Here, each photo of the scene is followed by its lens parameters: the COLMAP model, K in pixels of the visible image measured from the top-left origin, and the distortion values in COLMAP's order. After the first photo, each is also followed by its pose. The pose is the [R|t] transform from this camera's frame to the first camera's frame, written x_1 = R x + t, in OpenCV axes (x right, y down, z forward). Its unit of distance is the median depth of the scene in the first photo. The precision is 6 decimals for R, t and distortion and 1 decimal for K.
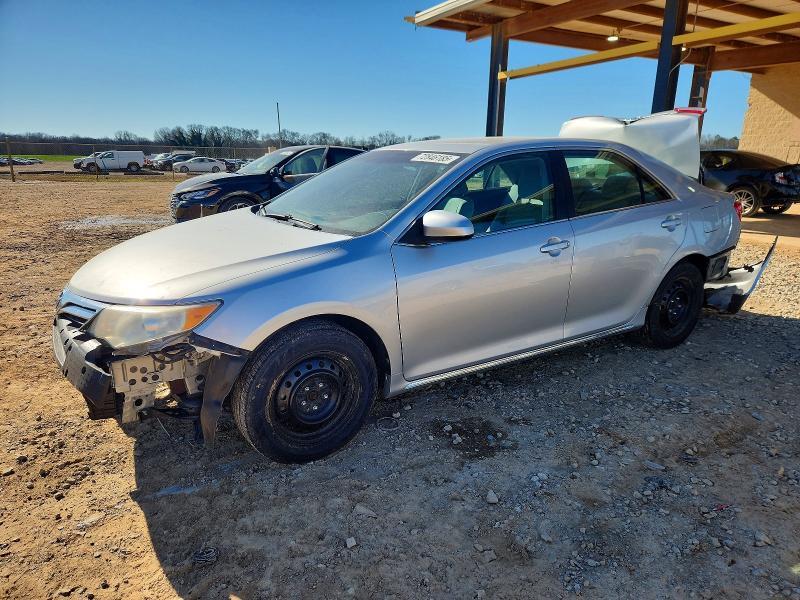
lens RADIAL K [[608.9, 0, 400.0], [0, 608.9, 300.0], [0, 0, 1]] dist [0.017248, -0.000379]
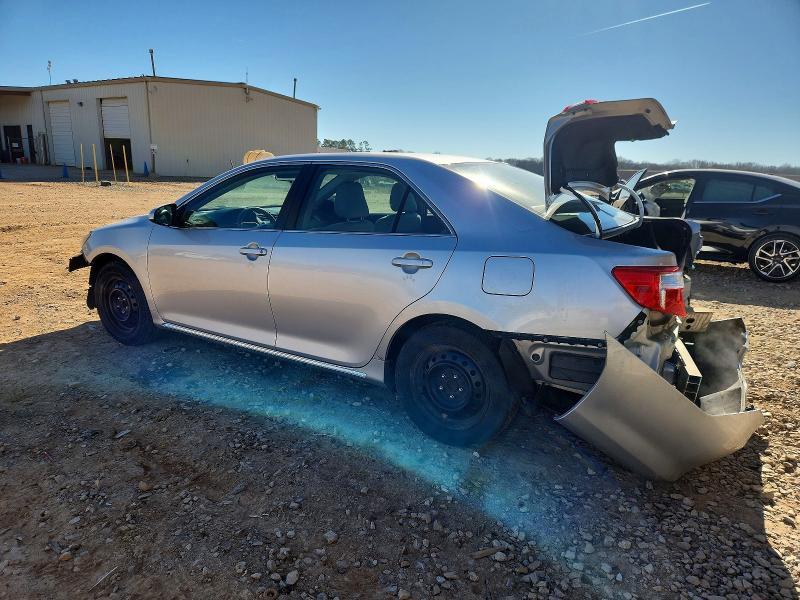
lens RADIAL K [[608.9, 0, 400.0], [0, 608.9, 300.0], [0, 0, 1]] dist [0.017248, -0.000379]
pose [[0.358101, 0.205208, -0.910853, 1.336533], [-0.249575, 0.961089, 0.118406, -0.196241], [0.899709, 0.184925, 0.395382, 0.815257]]
